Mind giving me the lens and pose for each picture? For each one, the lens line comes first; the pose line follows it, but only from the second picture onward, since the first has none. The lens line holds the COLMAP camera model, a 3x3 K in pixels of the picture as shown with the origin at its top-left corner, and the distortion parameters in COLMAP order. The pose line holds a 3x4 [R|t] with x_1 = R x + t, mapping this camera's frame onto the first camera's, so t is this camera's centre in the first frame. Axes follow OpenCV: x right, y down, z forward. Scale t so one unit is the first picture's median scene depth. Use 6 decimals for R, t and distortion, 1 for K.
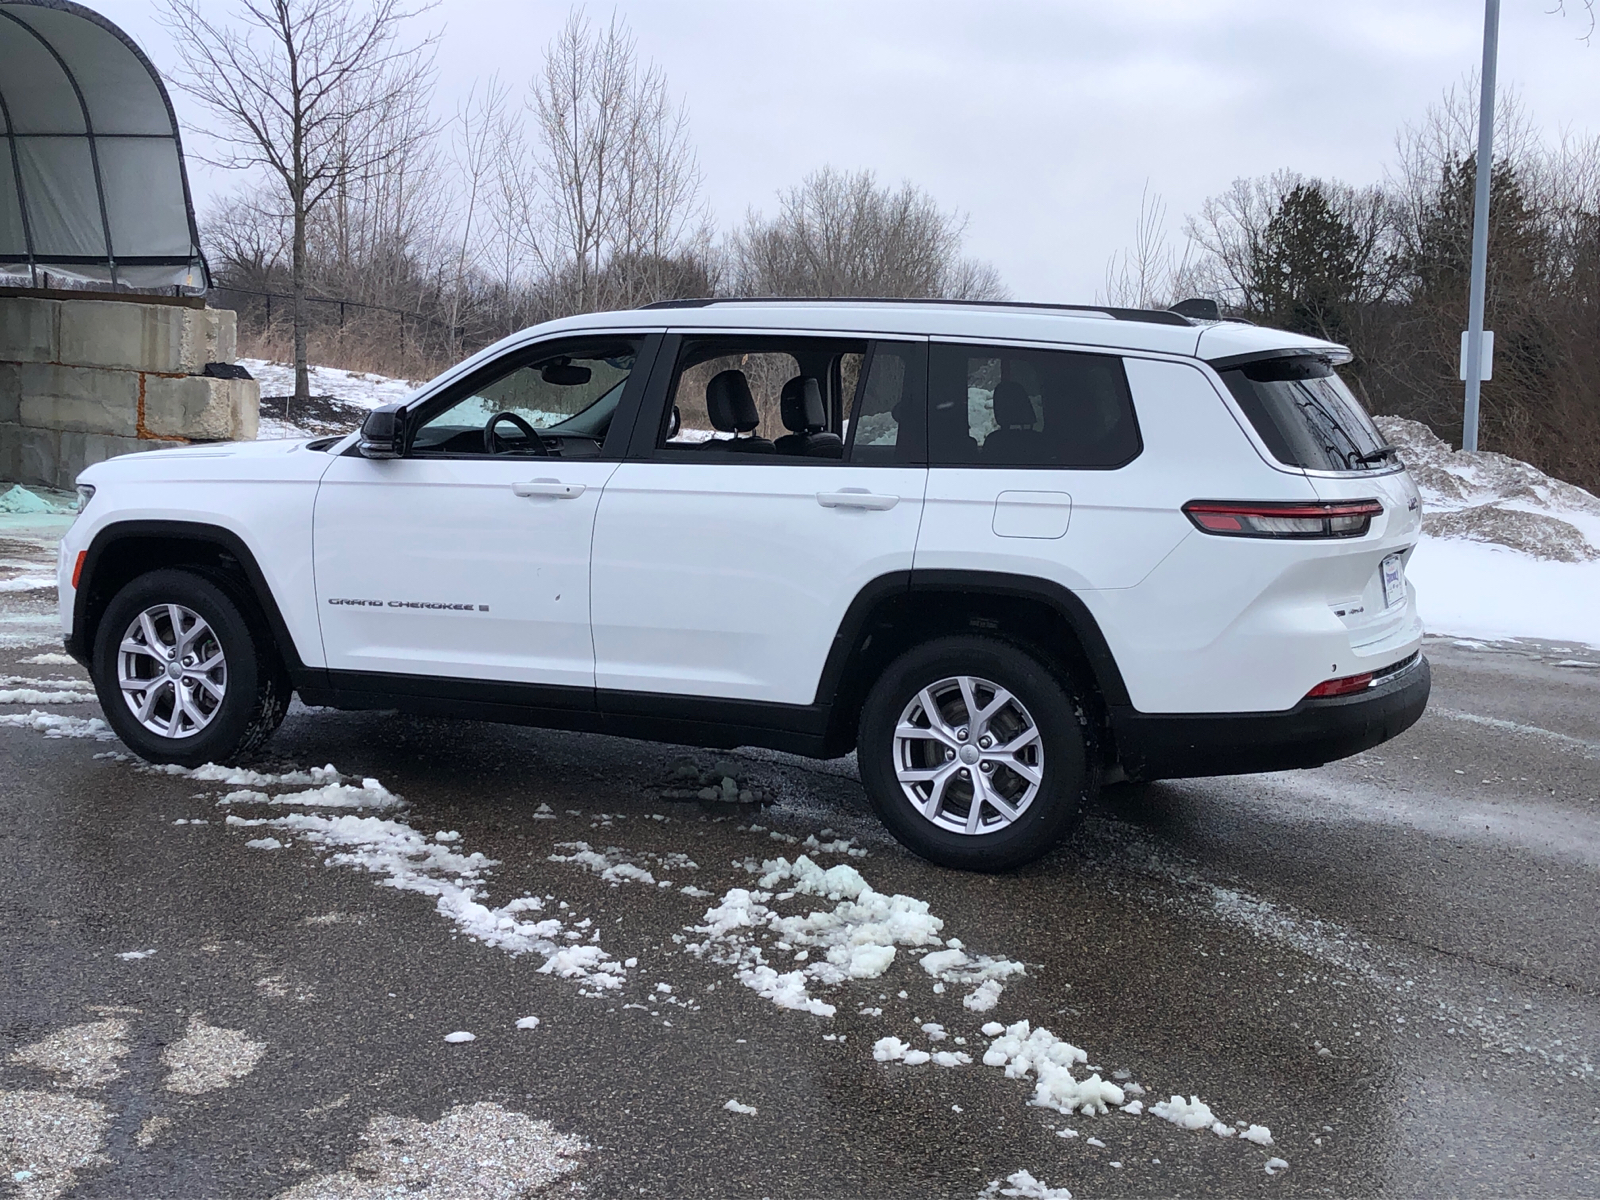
lens RADIAL K [[2168.1, 0, 797.1], [0, 2168.1, 557.3], [0, 0, 1]] dist [0.238082, -0.952696]
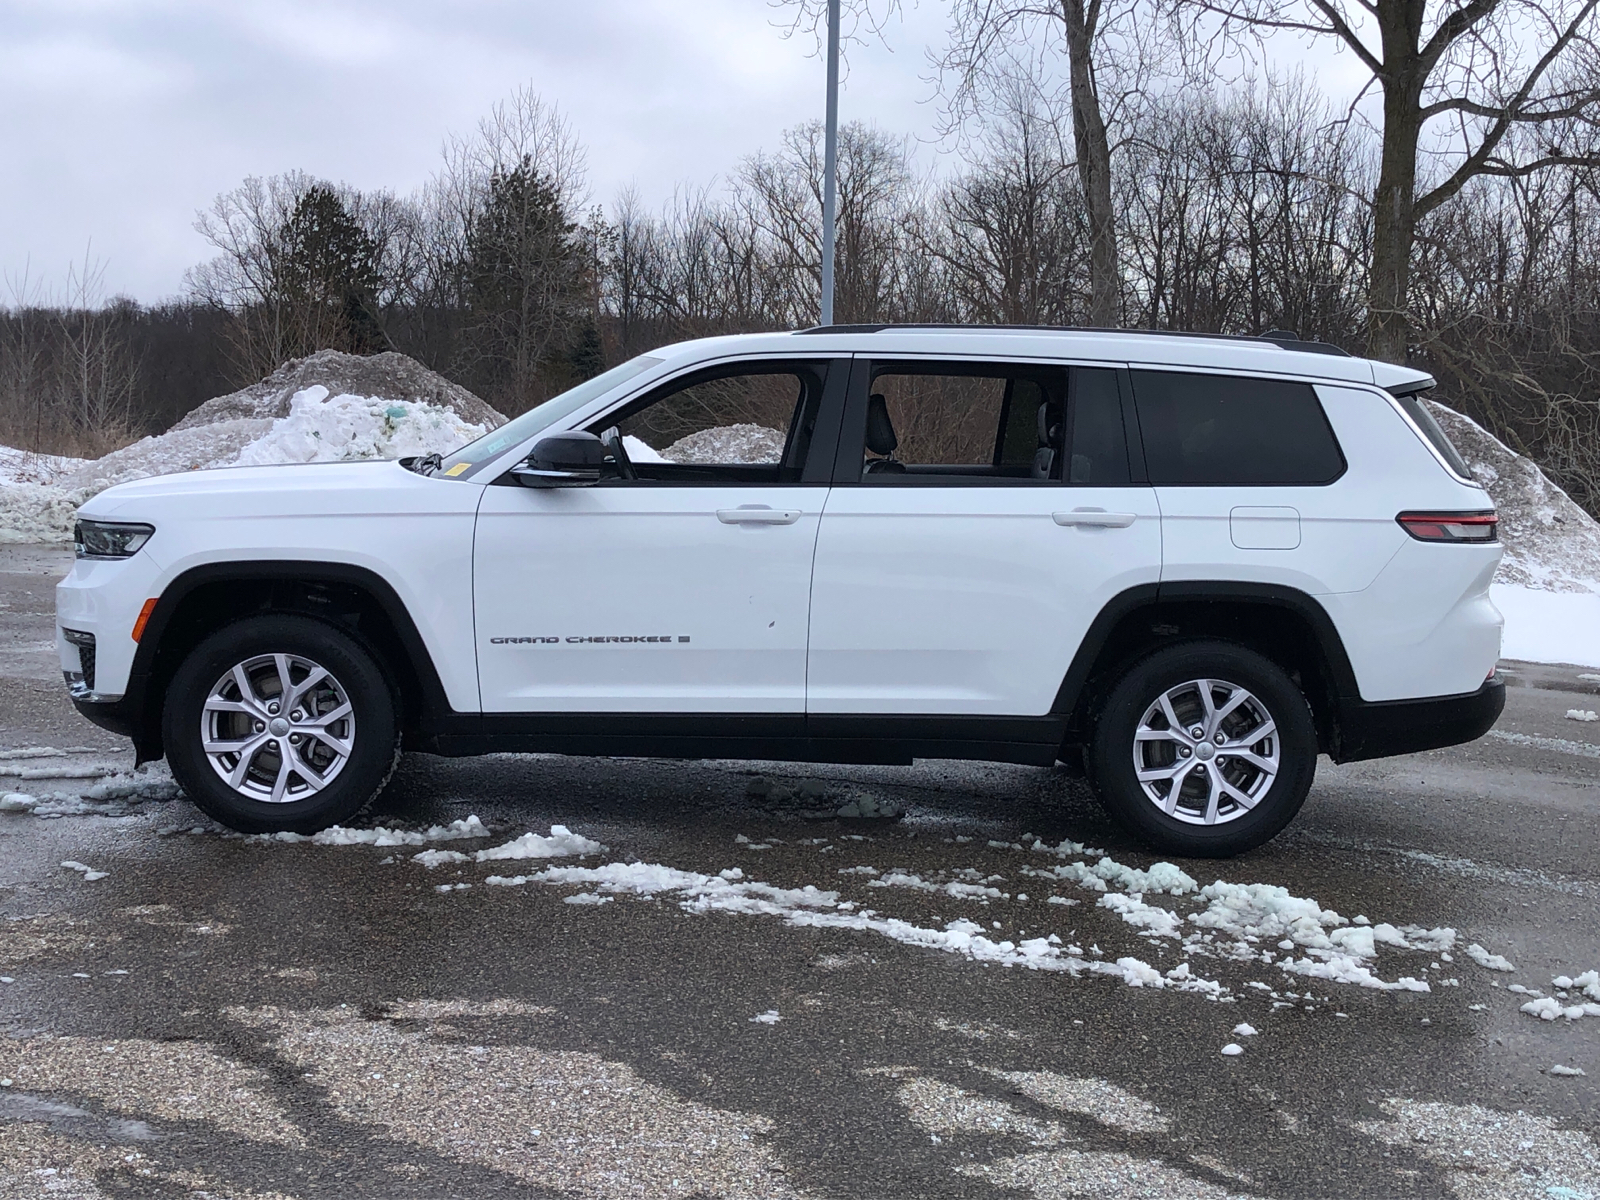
lens RADIAL K [[2168.1, 0, 797.1], [0, 2168.1, 557.3], [0, 0, 1]] dist [0.238082, -0.952696]
pose [[0.887893, -0.033758, 0.458810, -0.558214], [0.033572, 0.999400, 0.008565, -0.020381], [-0.458824, 0.007798, 0.888493, 0.118080]]
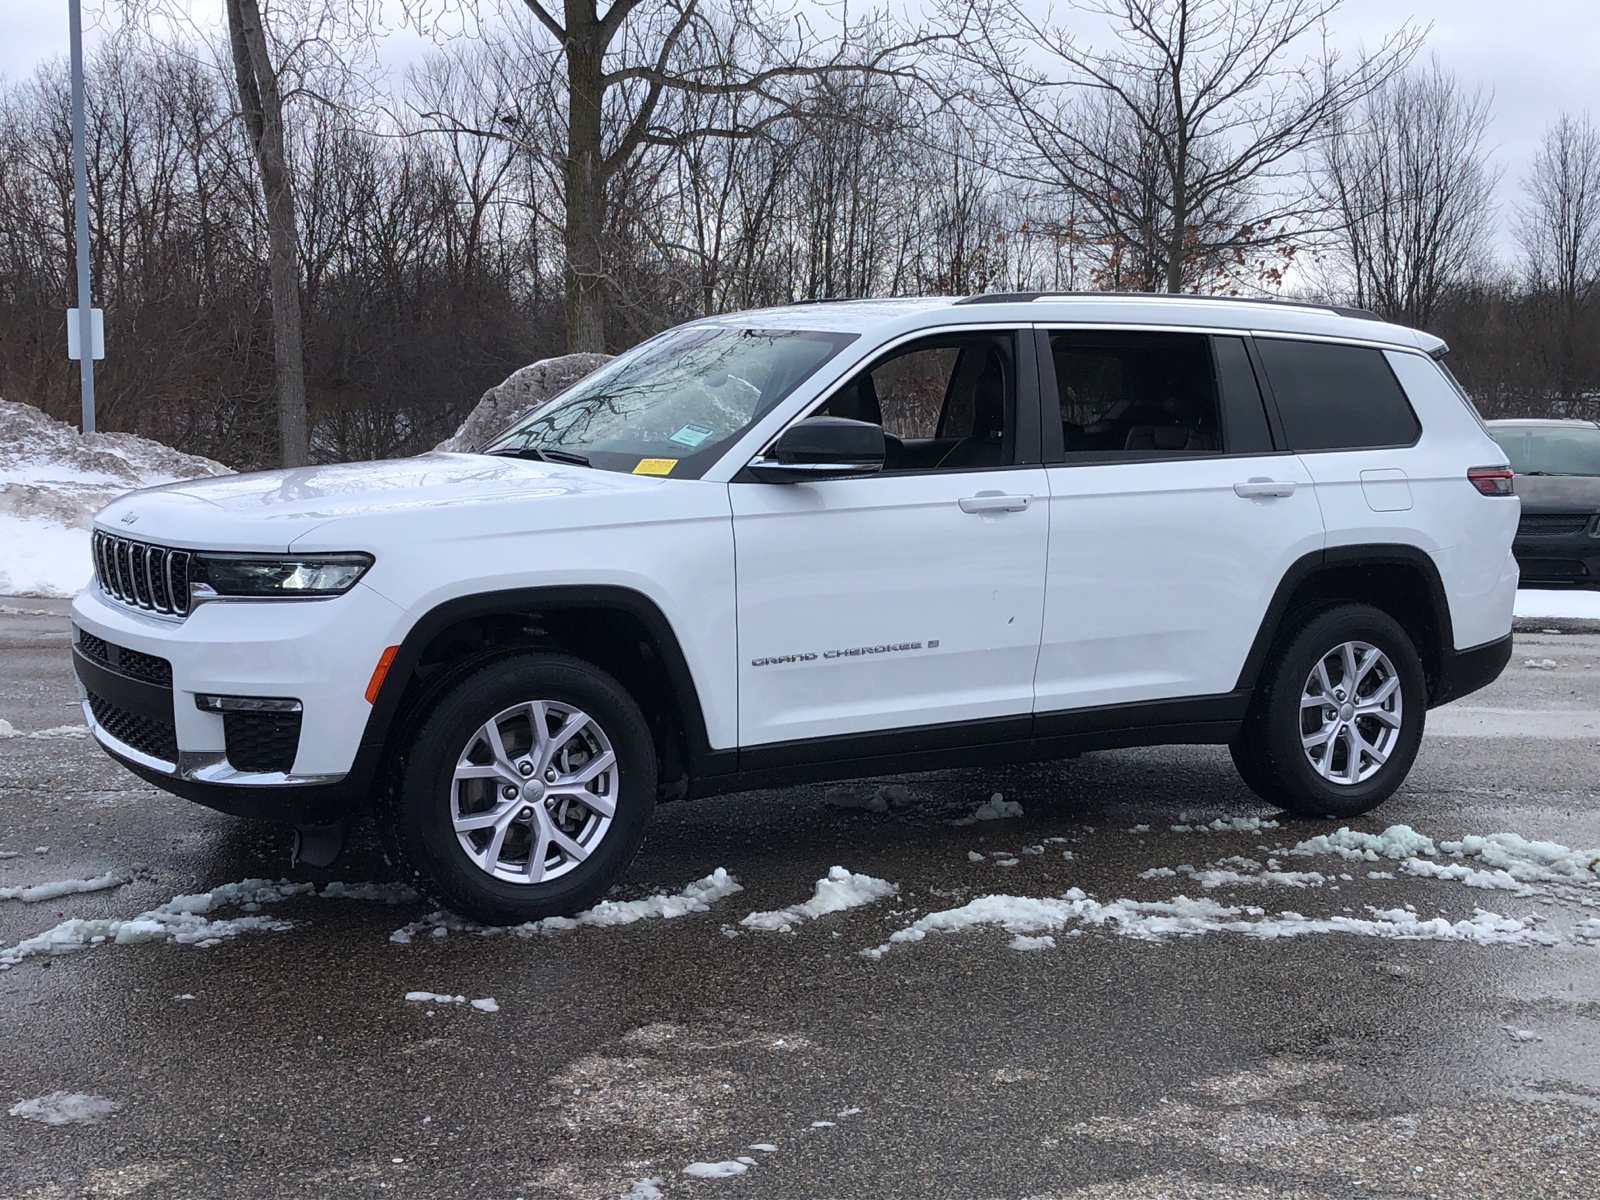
lens RADIAL K [[2168.1, 0, 797.1], [0, 2168.1, 557.3], [0, 0, 1]] dist [0.238082, -0.952696]
pose [[0.544843, -0.089609, 0.833737, -0.925271], [0.077745, 0.995389, 0.056178, -0.066612], [-0.834927, 0.034211, 0.549297, 0.580396]]
